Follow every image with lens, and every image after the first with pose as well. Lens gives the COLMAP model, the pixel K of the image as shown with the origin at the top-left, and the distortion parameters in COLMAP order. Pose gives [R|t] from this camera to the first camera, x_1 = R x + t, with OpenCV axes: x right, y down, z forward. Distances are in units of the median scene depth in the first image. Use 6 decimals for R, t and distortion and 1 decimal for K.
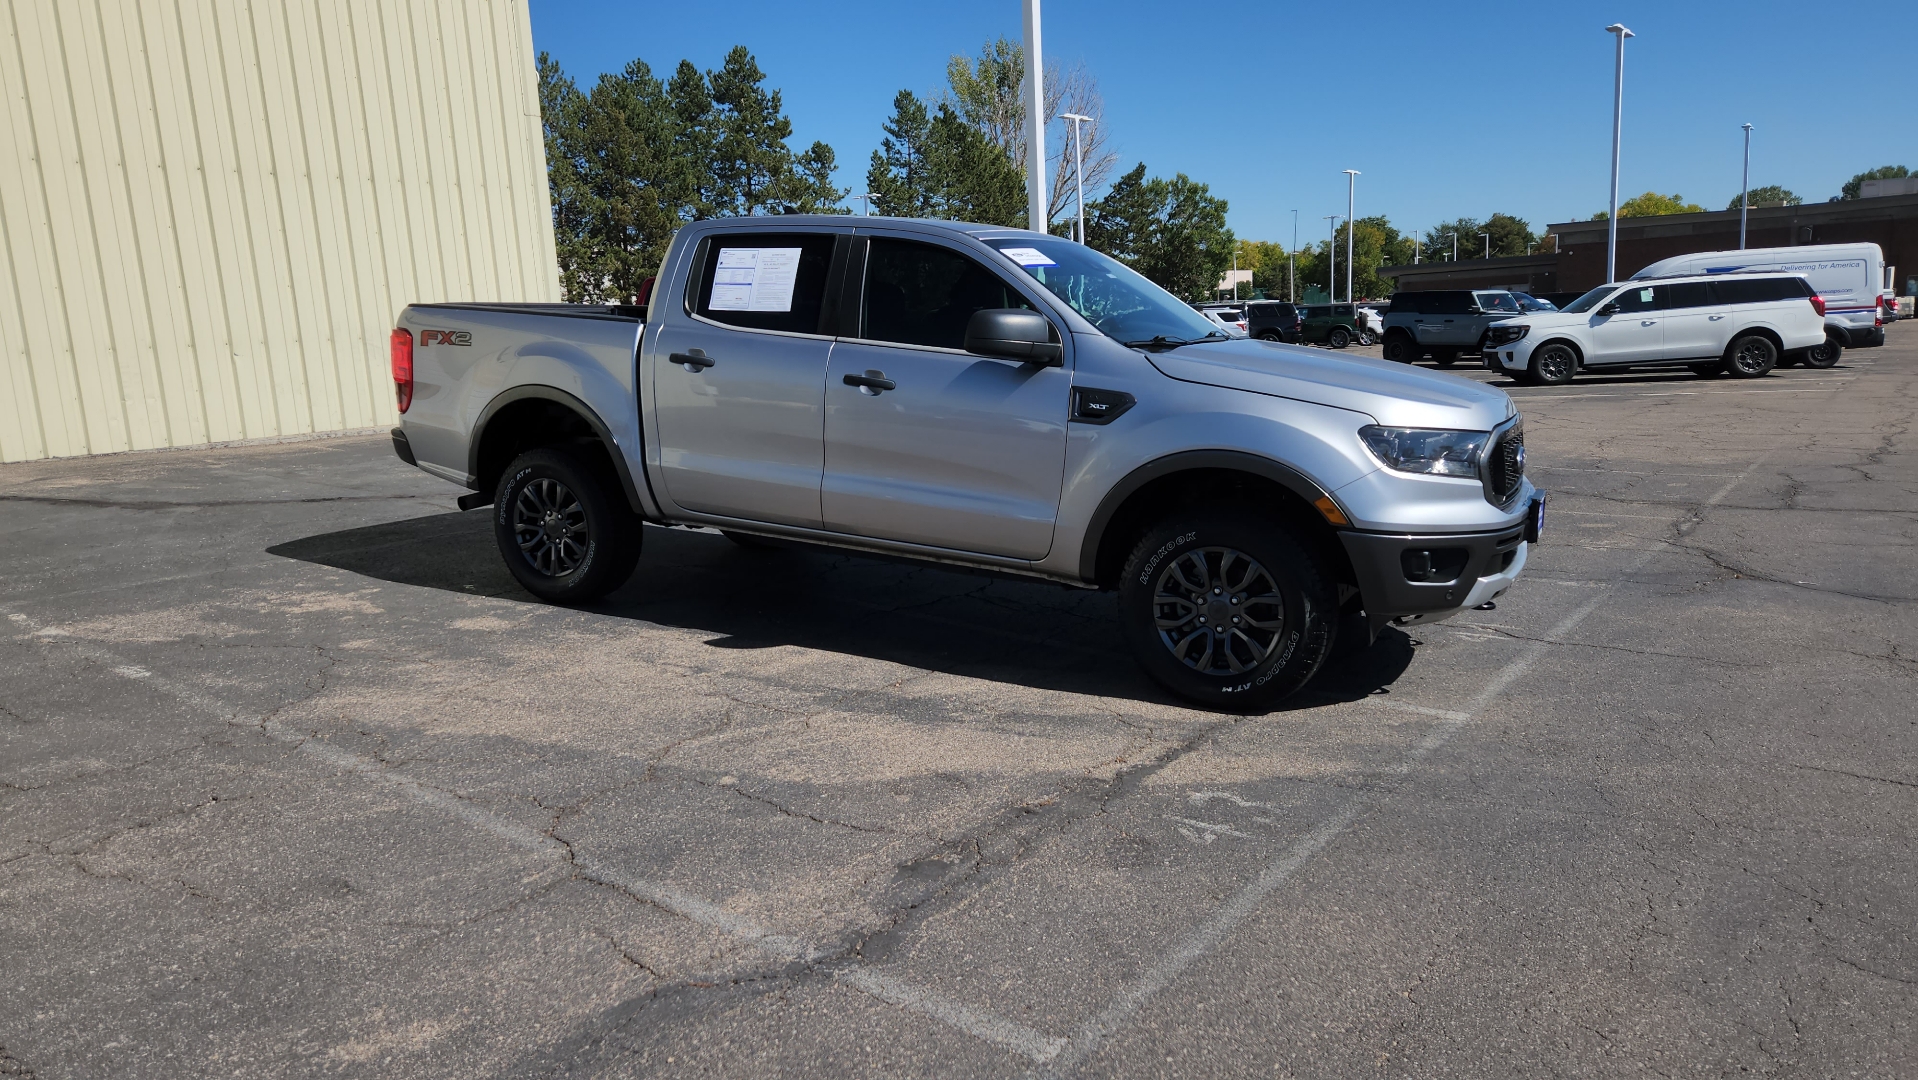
lens RADIAL K [[1283.1, 0, 940.8], [0, 1283.1, 546.5], [0, 0, 1]] dist [0.074886, -0.059863]
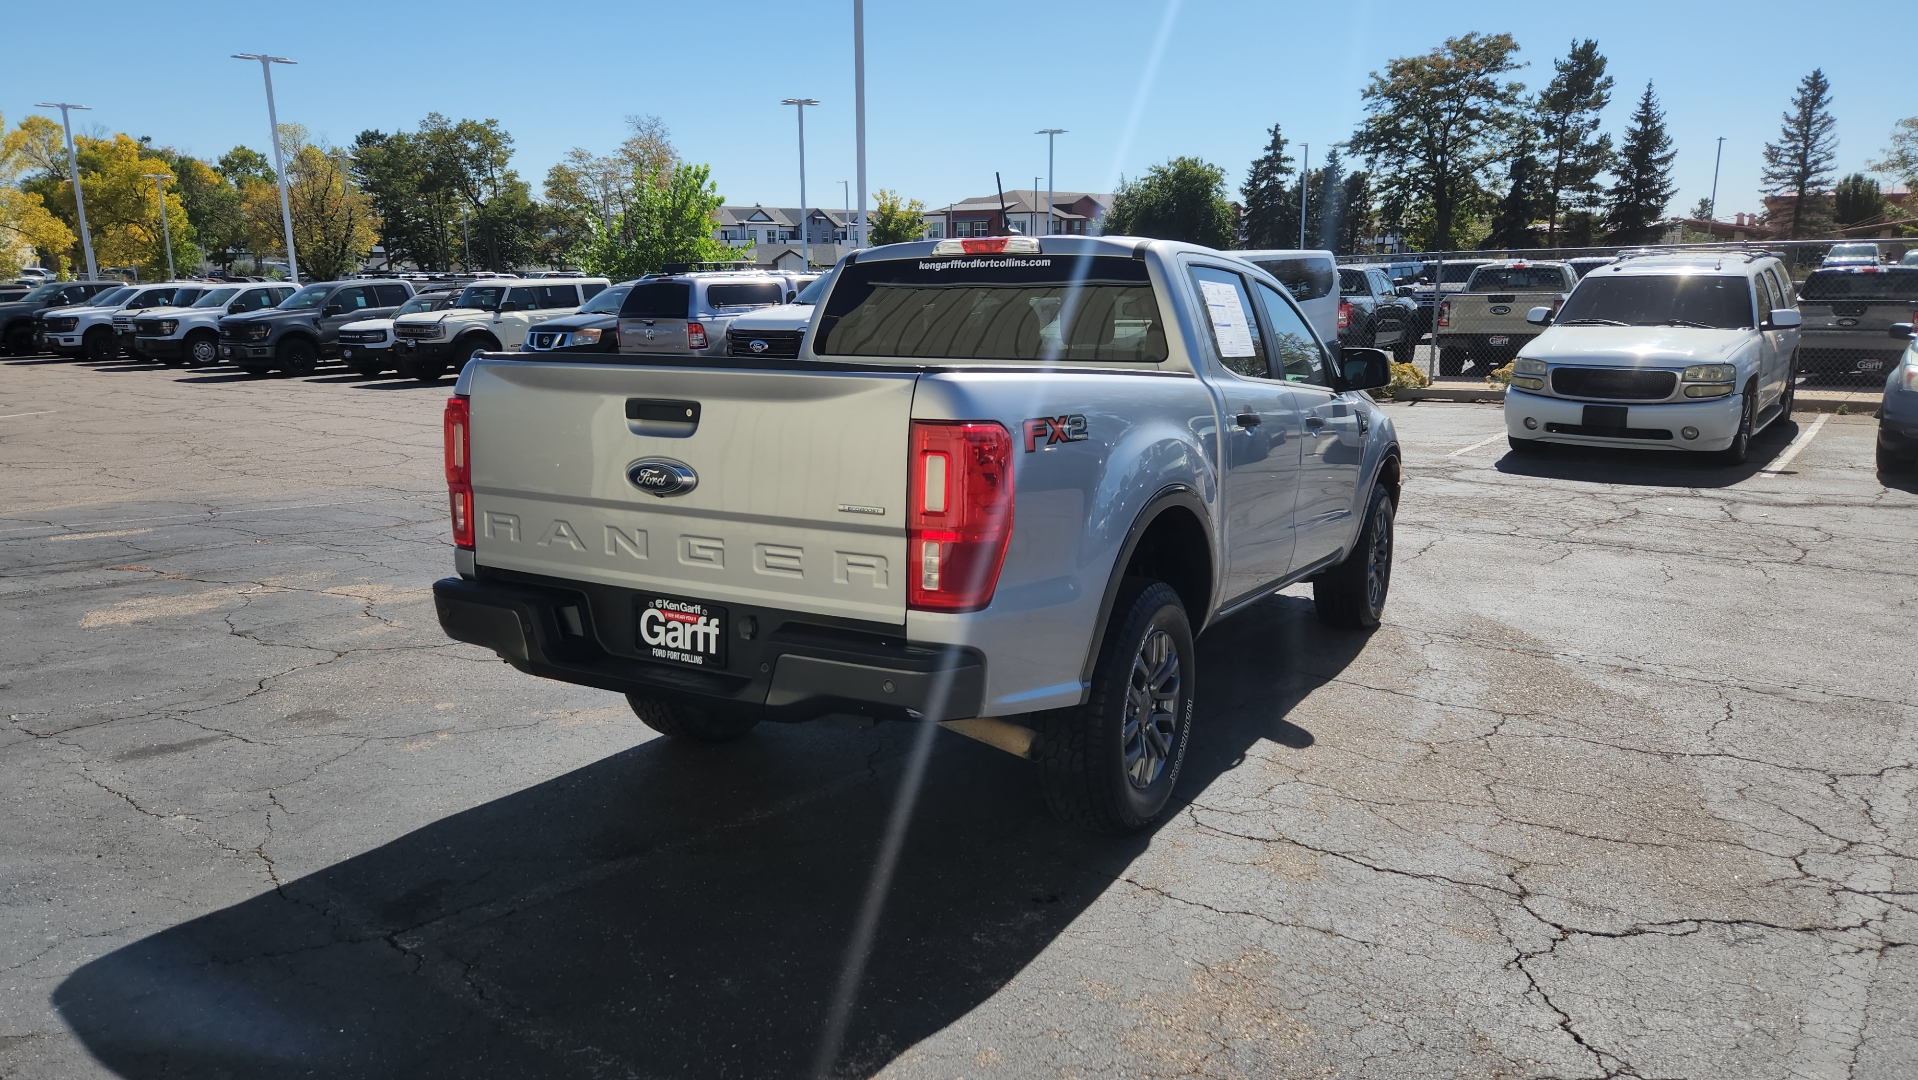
lens RADIAL K [[1283.1, 0, 919.2], [0, 1283.1, 537.8], [0, 0, 1]] dist [0.074886, -0.059863]
pose [[0.033562, -0.164359, 0.985830, -0.911210], [0.178517, 0.971509, 0.155894, -0.214017], [-0.983364, 0.170755, 0.061946, 1.058976]]
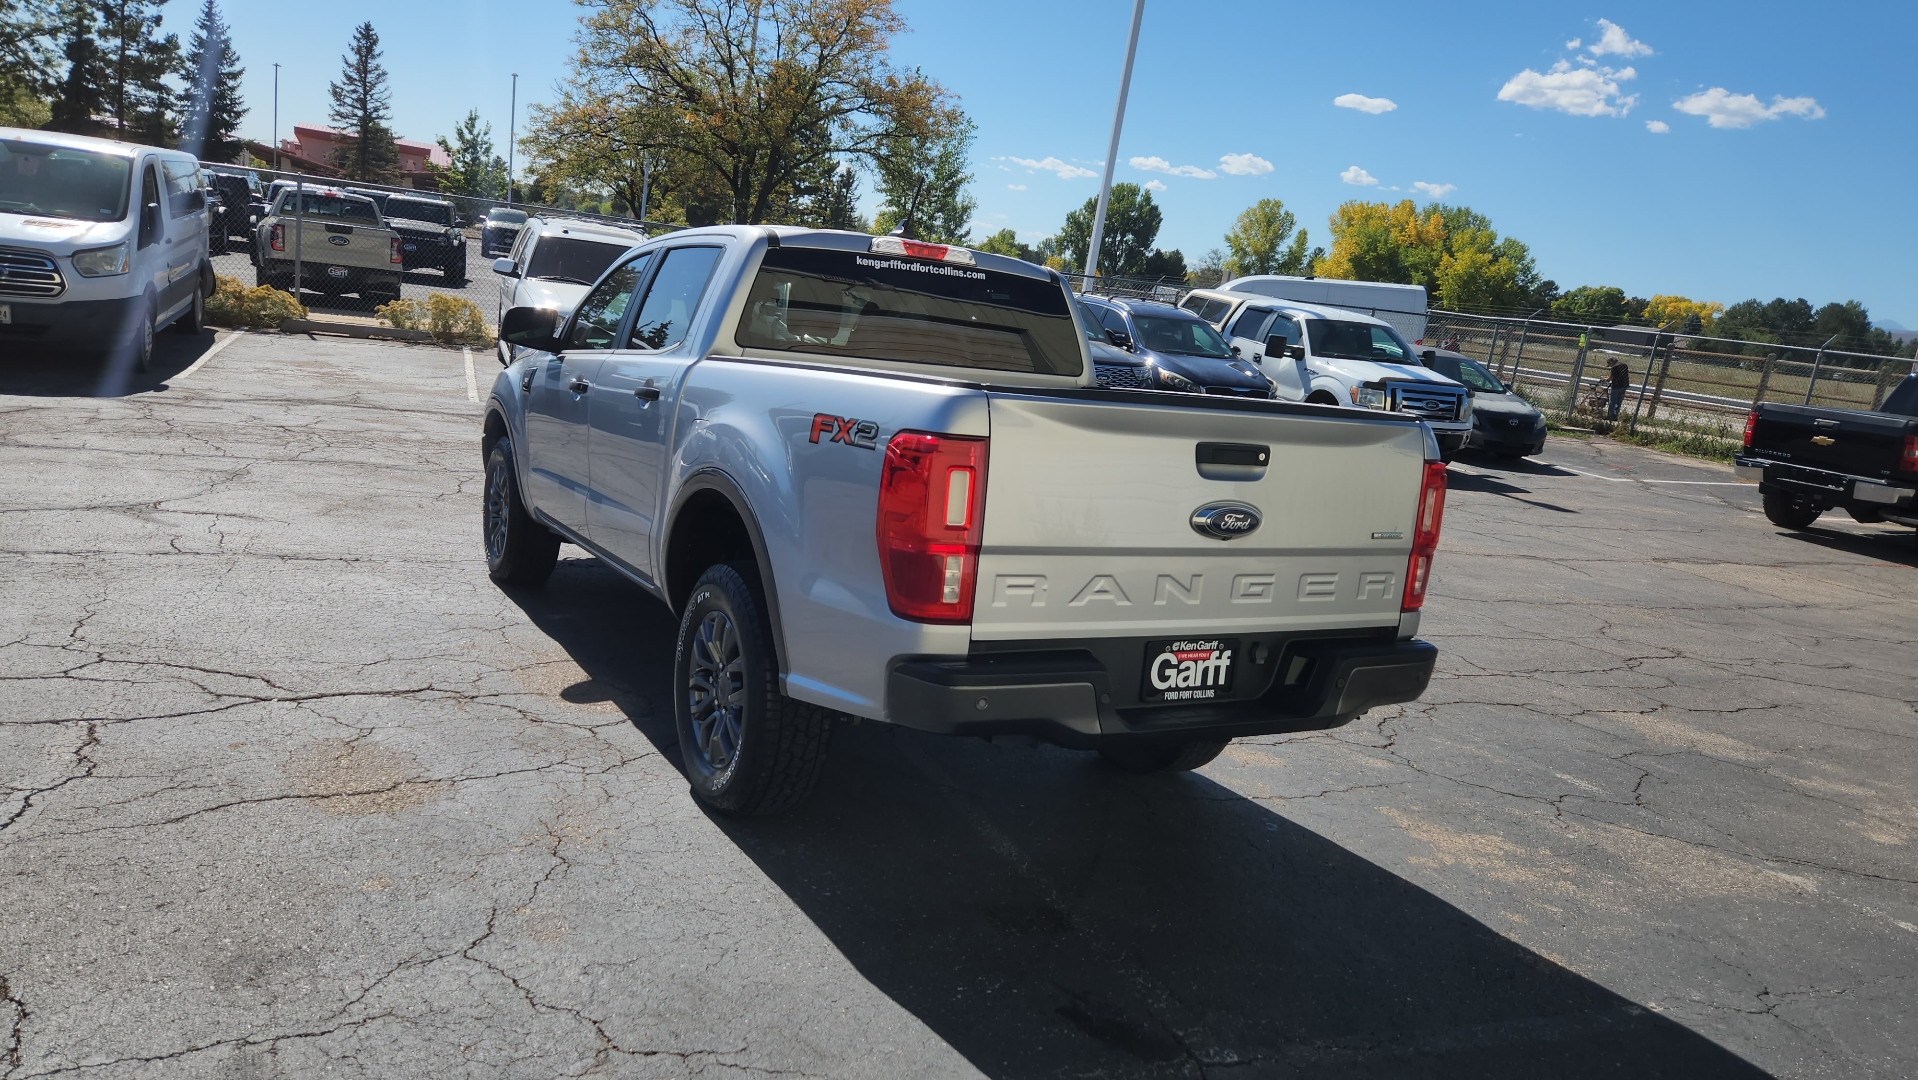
lens RADIAL K [[1283.1, 0, 926.5], [0, 1283.1, 547.6], [0, 0, 1]] dist [0.074886, -0.059863]
pose [[-0.839108, -0.180581, 0.513117, -0.562955], [-0.003264, 0.944944, 0.327217, -0.337269], [-0.543956, 0.272896, -0.793499, 1.680999]]
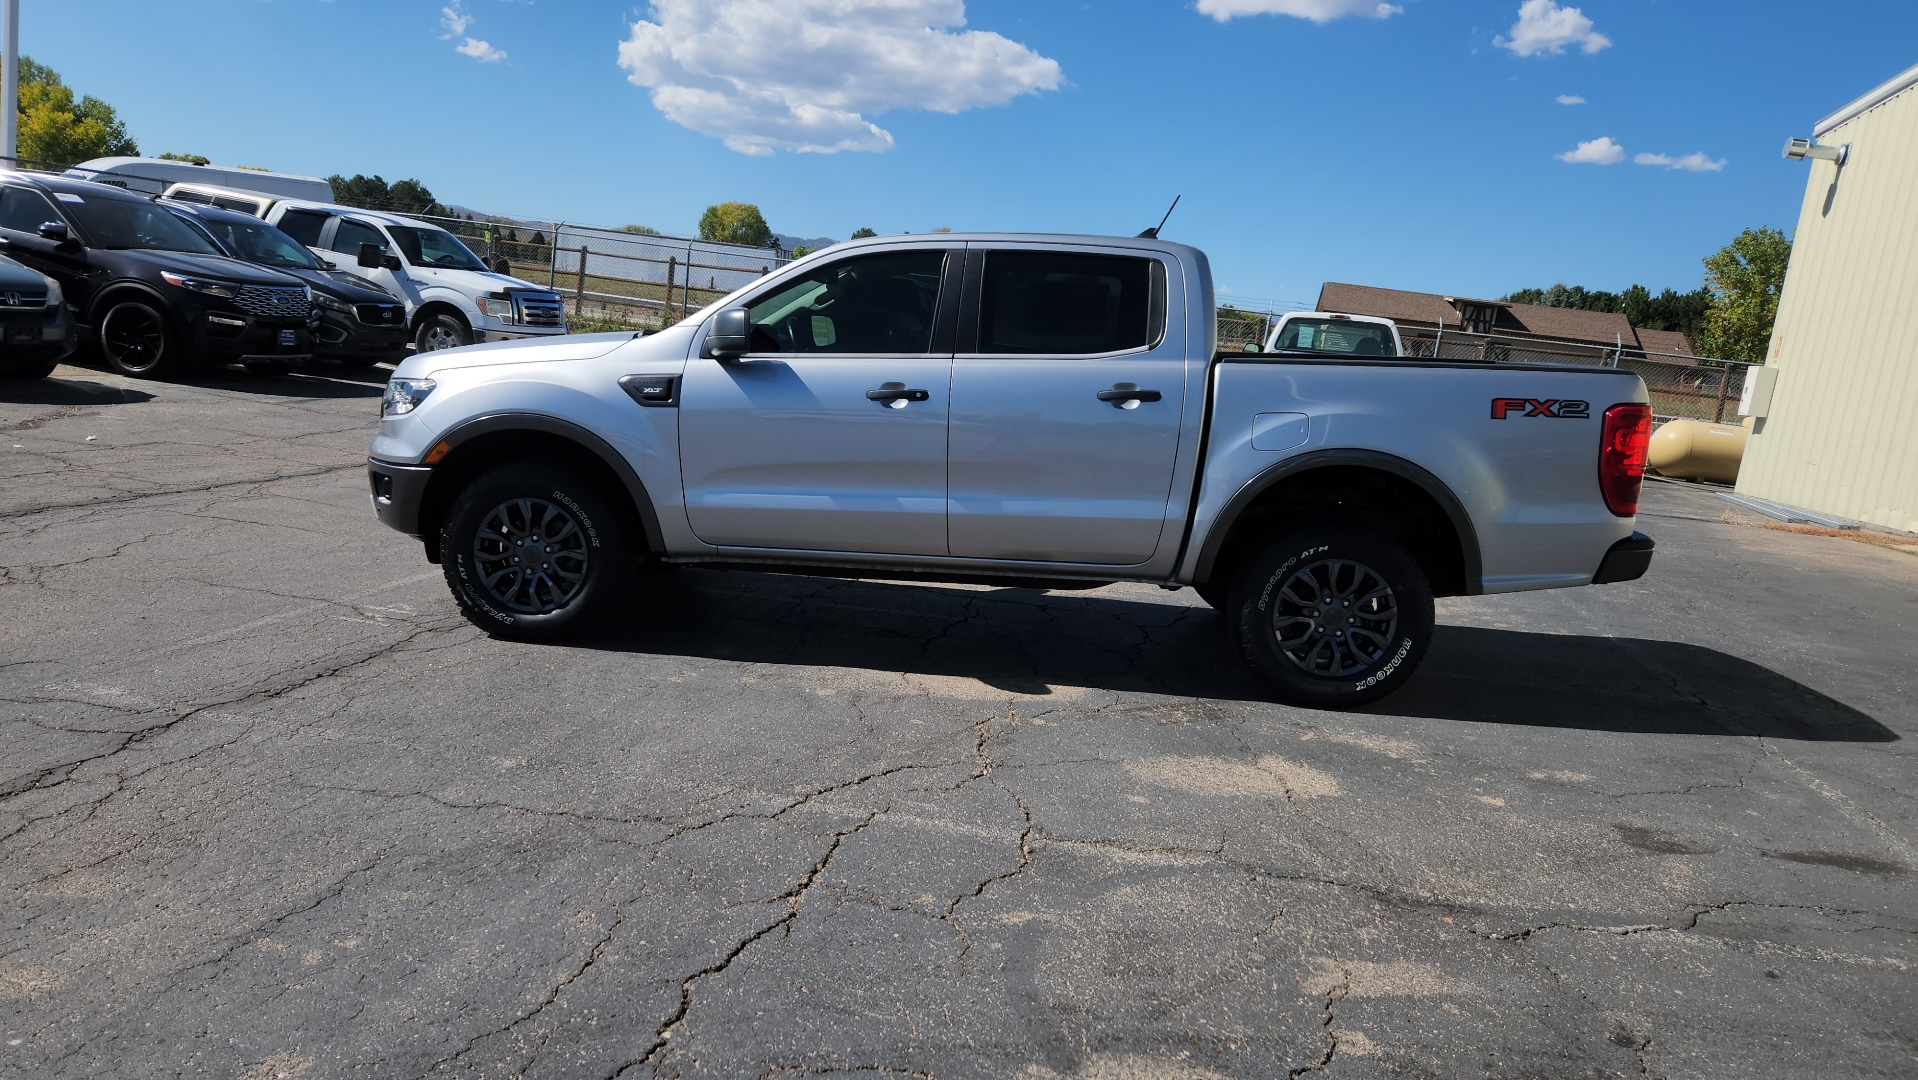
lens RADIAL K [[1283.1, 0, 922.4], [0, 1283.1, 537.9], [0, 0, 1]] dist [0.074886, -0.059863]
pose [[-0.911138, 0.000604, -0.412100, 0.417925], [-0.148834, 0.932021, 0.330433, -0.345284], [0.384286, 0.362405, -0.849110, 1.835446]]
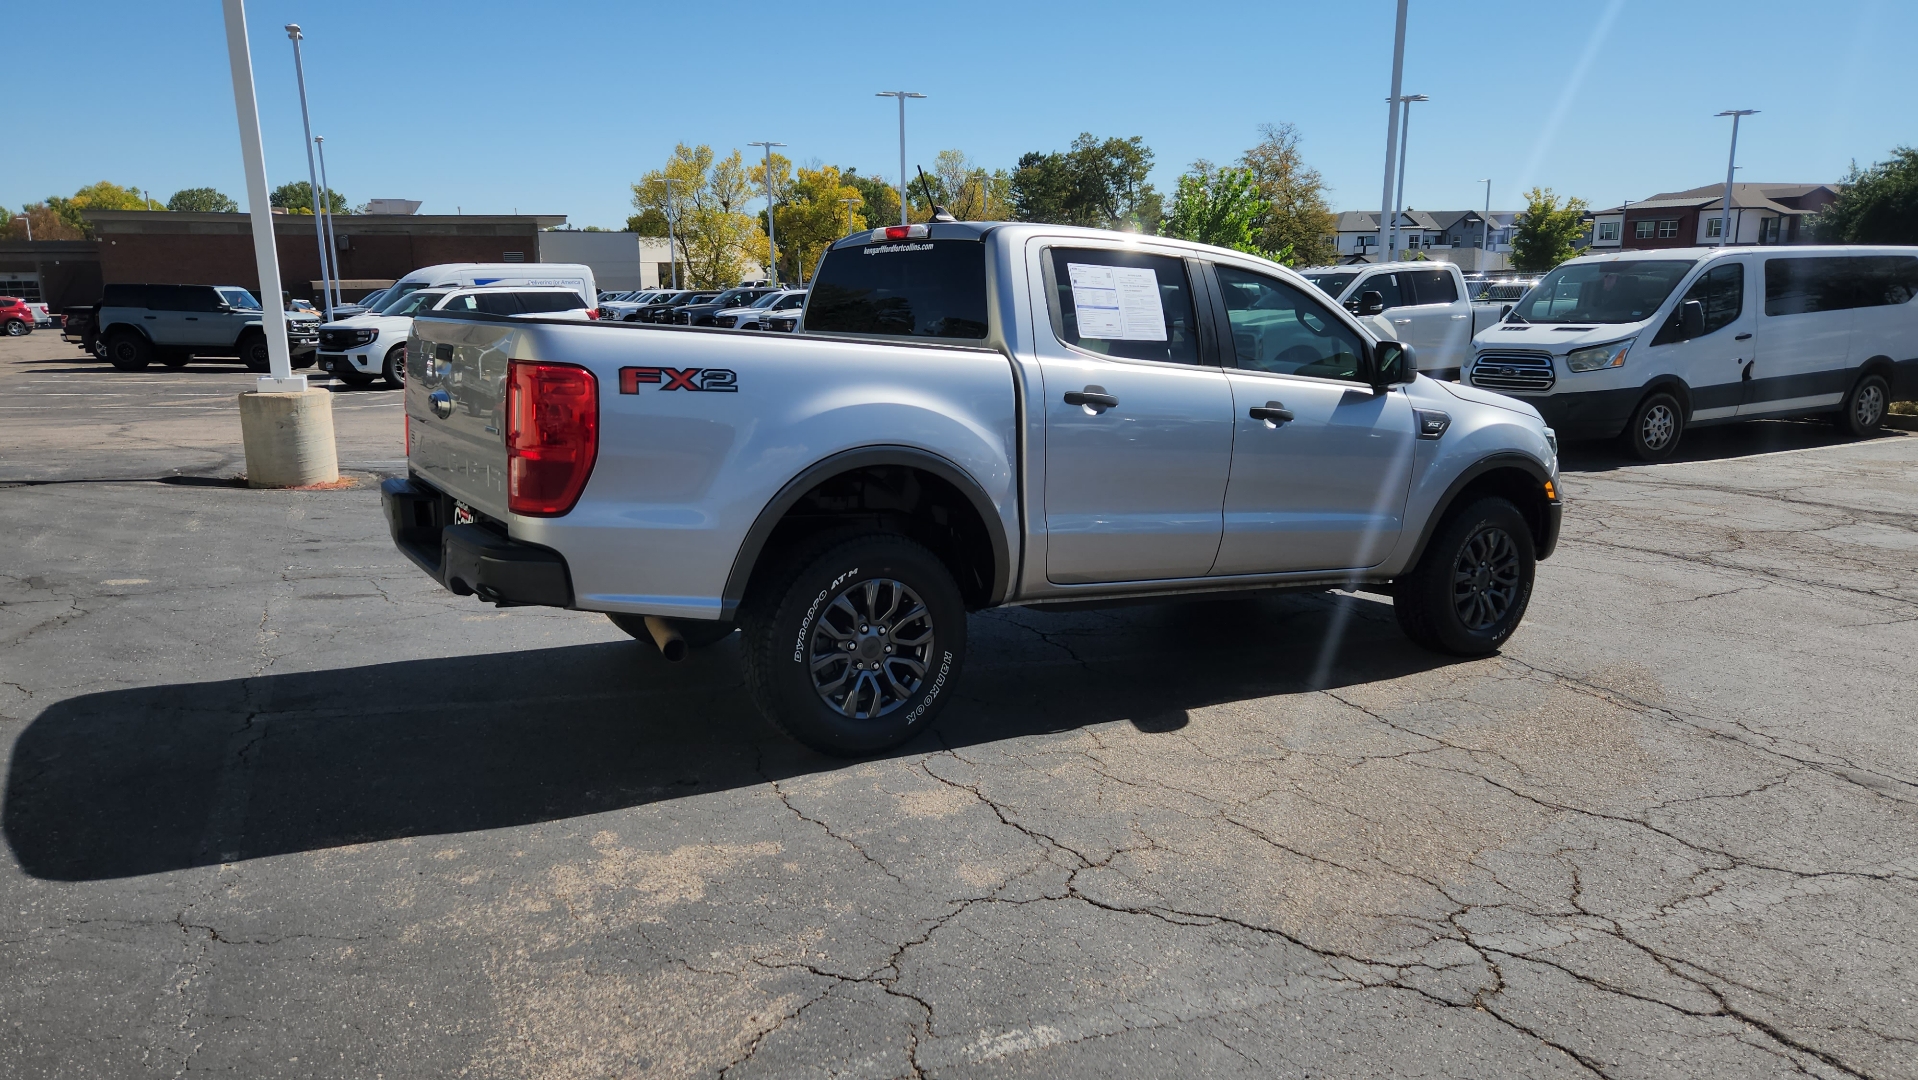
lens RADIAL K [[1283.1, 0, 931.2], [0, 1283.1, 538.1], [0, 0, 1]] dist [0.074886, -0.059863]
pose [[0.486225, -0.131849, 0.863829, -0.873824], [0.134296, 0.988082, 0.075223, -0.121098], [-0.863452, 0.079433, 0.498137, 0.626261]]
